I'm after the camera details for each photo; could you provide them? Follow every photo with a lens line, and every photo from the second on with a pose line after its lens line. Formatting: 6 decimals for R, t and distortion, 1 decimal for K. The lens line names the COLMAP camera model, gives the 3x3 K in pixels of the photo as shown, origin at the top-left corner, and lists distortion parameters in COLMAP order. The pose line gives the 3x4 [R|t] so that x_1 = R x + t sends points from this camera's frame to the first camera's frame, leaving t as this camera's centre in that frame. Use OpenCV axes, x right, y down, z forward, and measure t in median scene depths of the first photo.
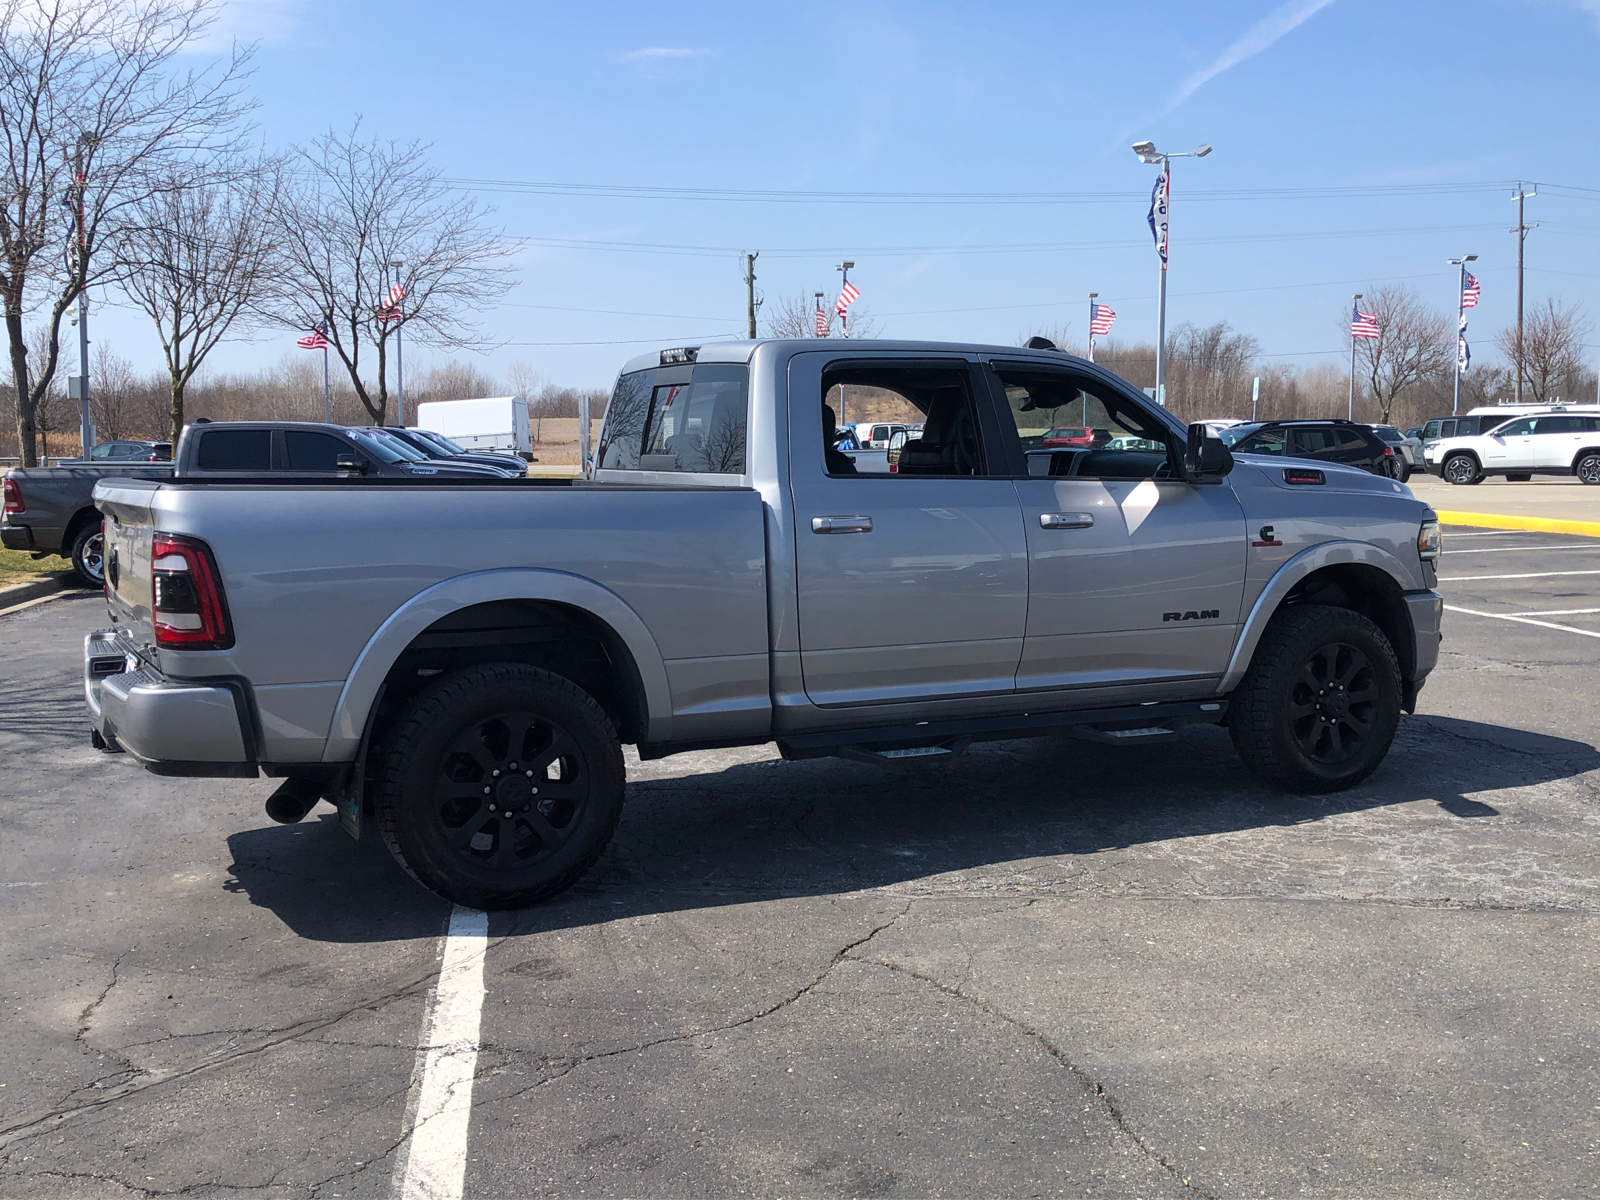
lens RADIAL K [[1644.6, 0, 794.2], [0, 1644.6, 601.3], [0, 0, 1]] dist [0.019865, 0.000000]
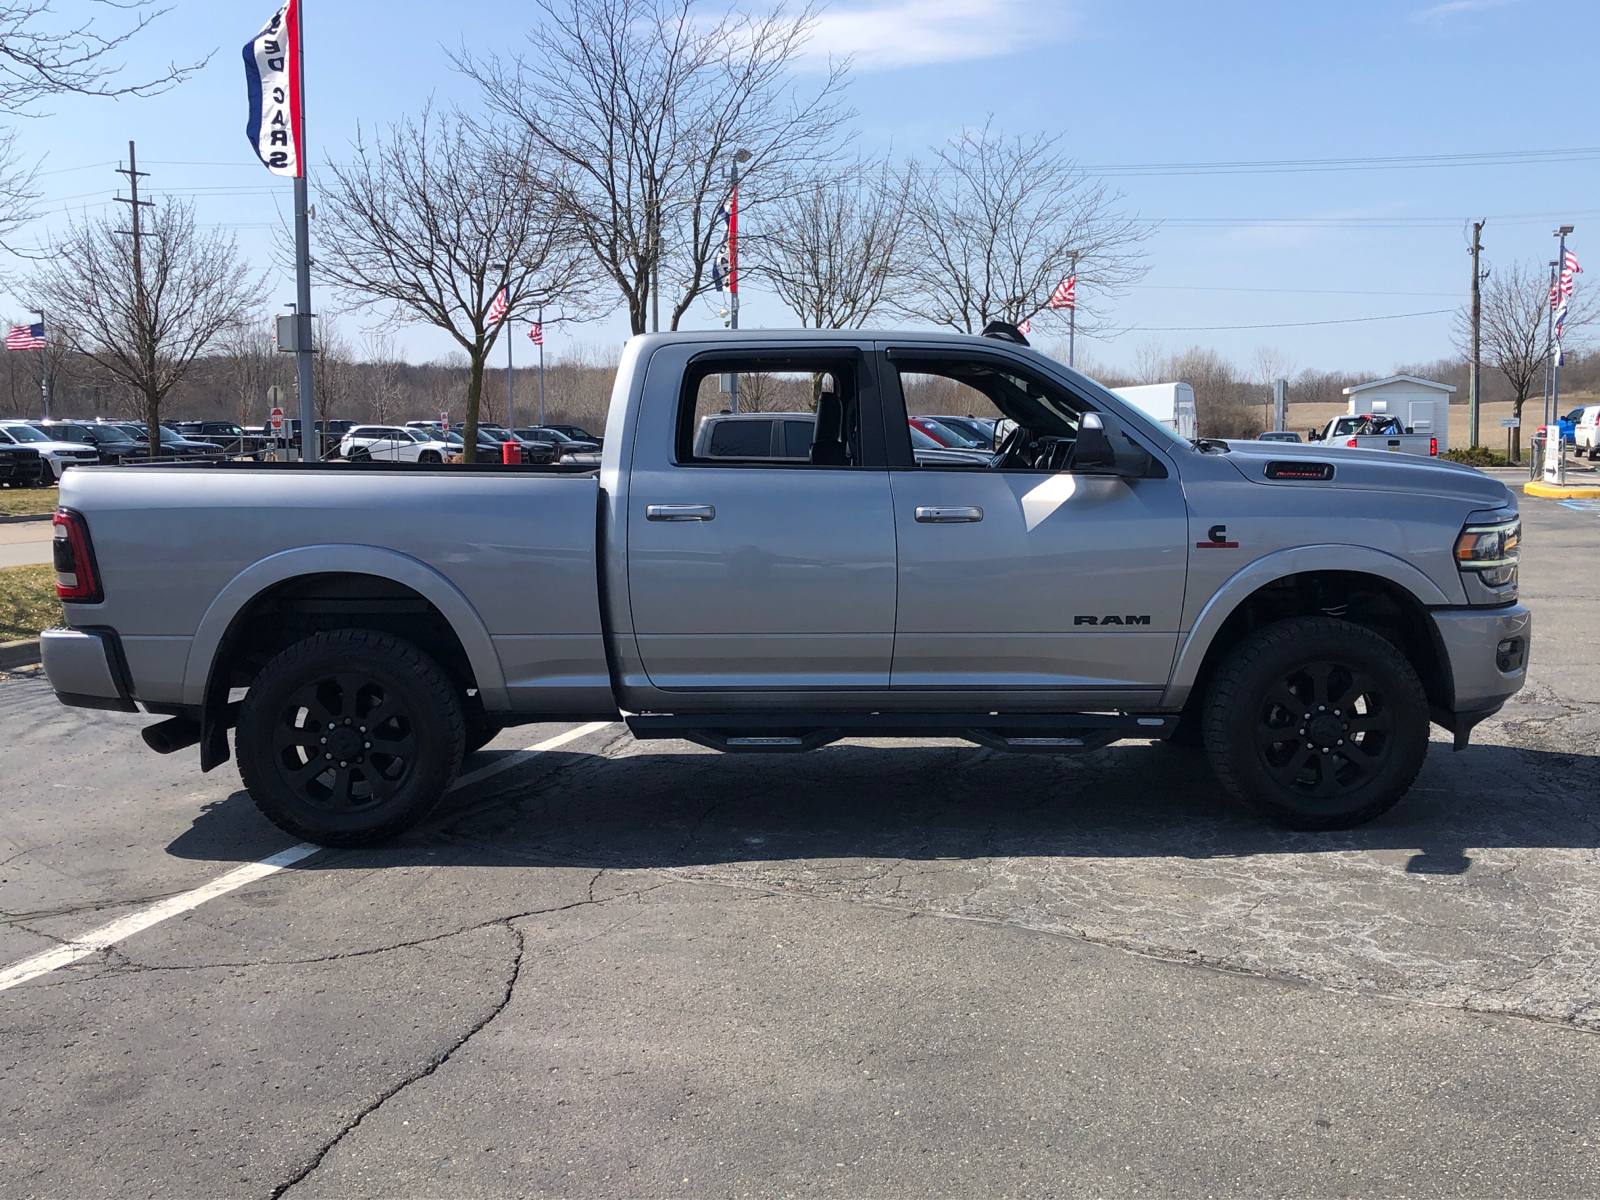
lens RADIAL K [[1644.6, 0, 792.0], [0, 1644.6, 597.5], [0, 0, 1]] dist [0.019865, 0.000000]
pose [[0.901711, 0.042187, -0.430276, 0.533001], [-0.039759, 0.999102, 0.014636, -0.011657], [0.430507, 0.003910, 0.902579, 0.104800]]
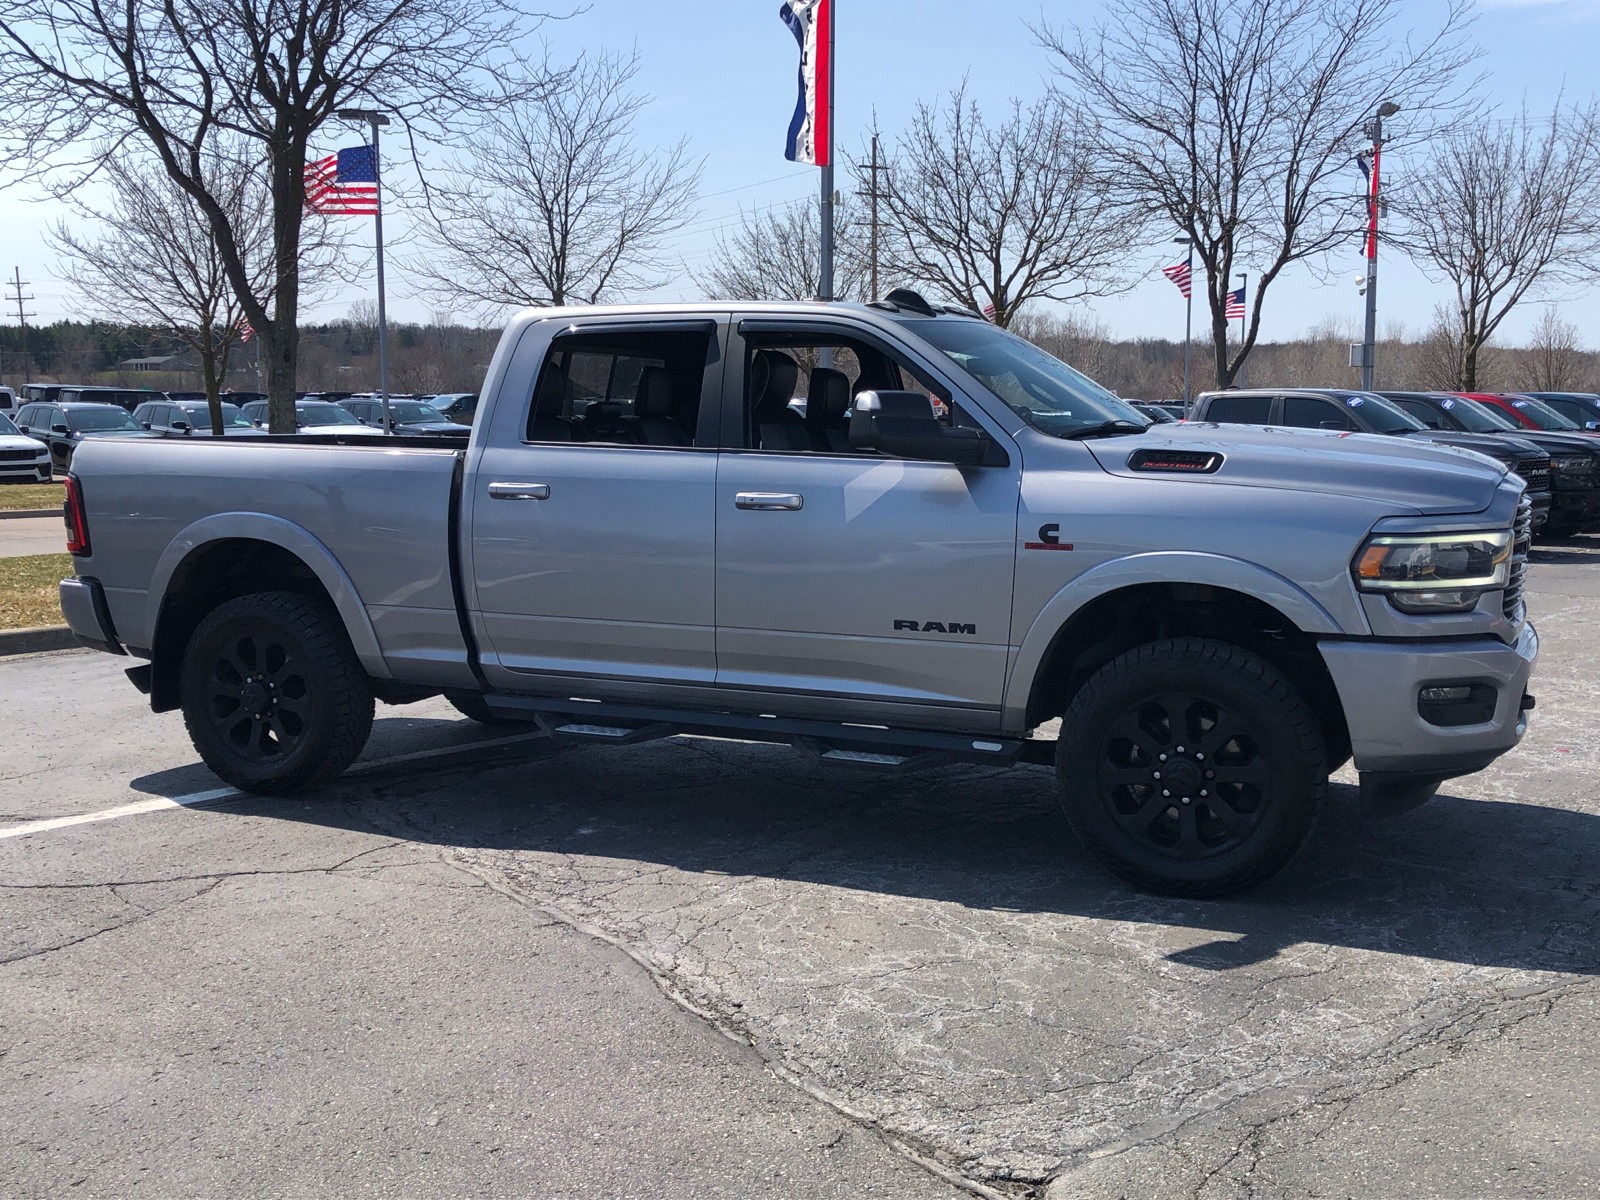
lens RADIAL K [[1644.6, 0, 792.8], [0, 1644.6, 599.9], [0, 0, 1]] dist [0.019865, 0.000000]
pose [[0.627113, 0.092302, -0.773440, 0.920688], [-0.077427, 0.995423, 0.056014, -0.049913], [0.775070, 0.024758, 0.631390, 0.490022]]
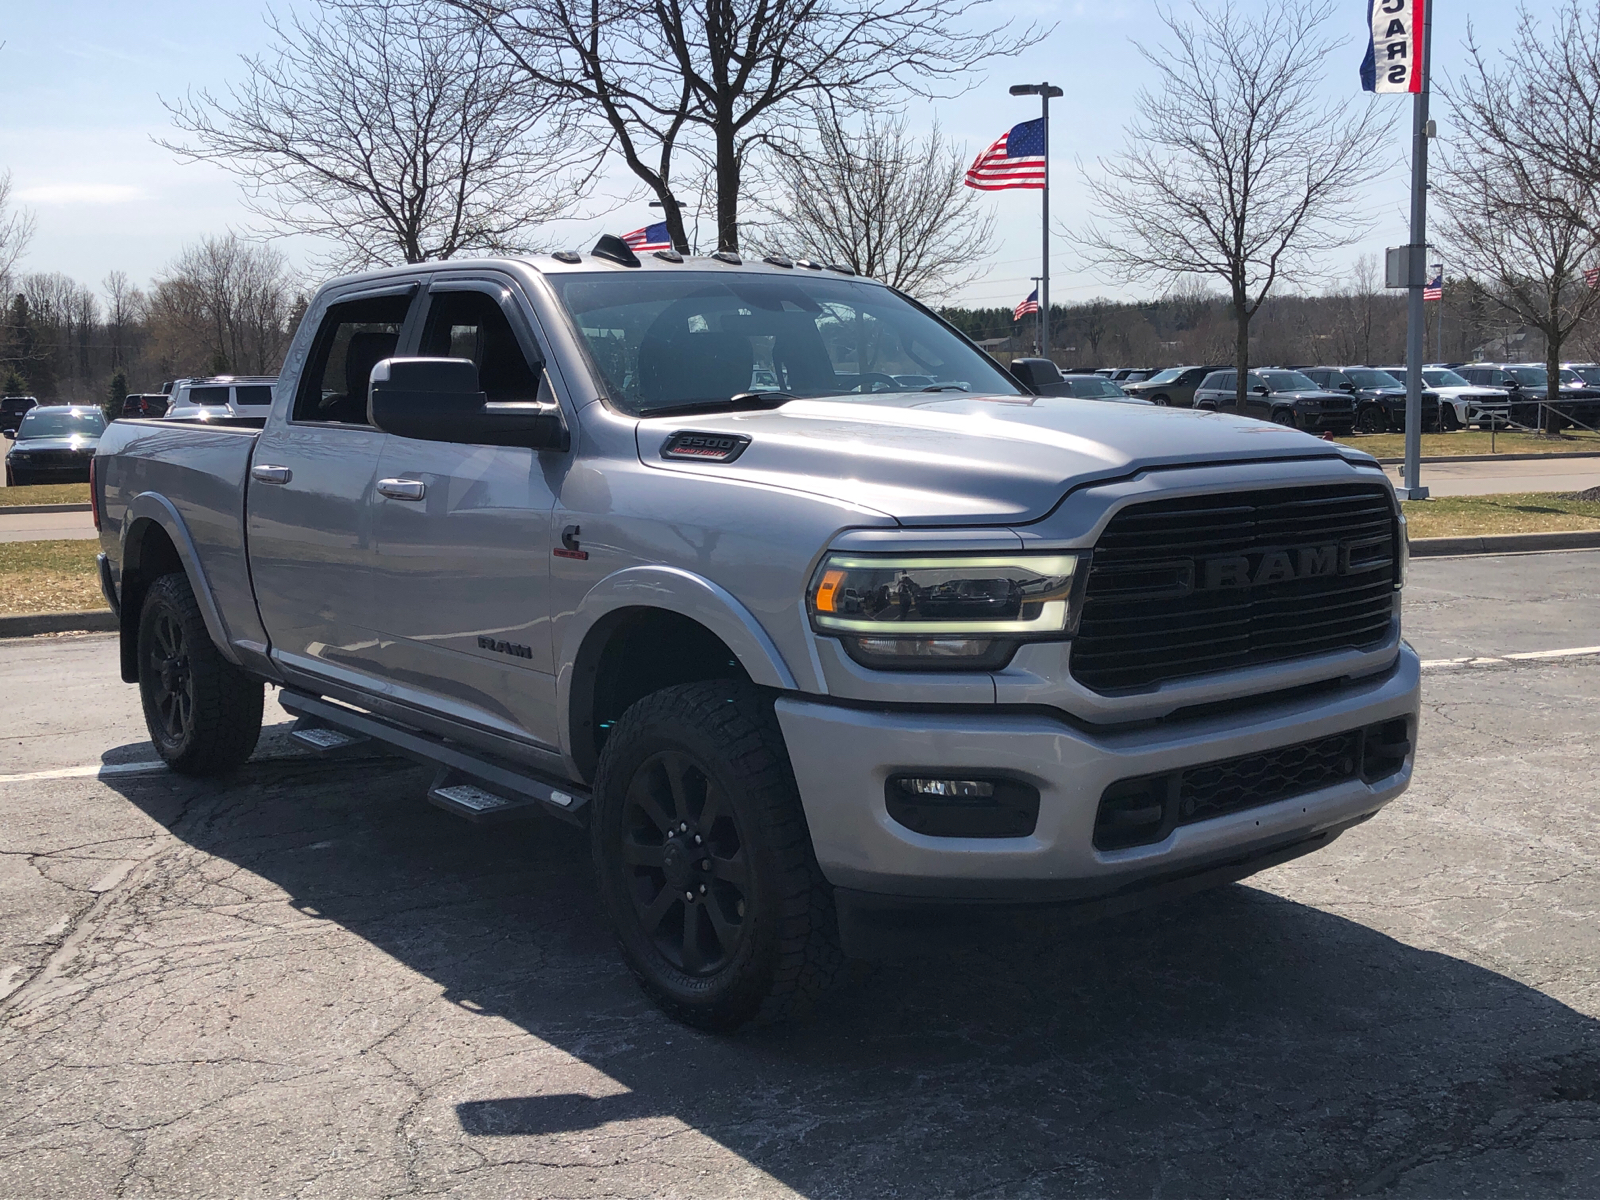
lens RADIAL K [[1644.6, 0, 800.3], [0, 1644.6, 612.5], [0, 0, 1]] dist [0.019865, 0.000000]
pose [[0.195460, 0.130246, -0.972024, 1.019394], [-0.078448, 0.990042, 0.116886, -0.103614], [0.977569, 0.053407, 0.203731, 1.099705]]
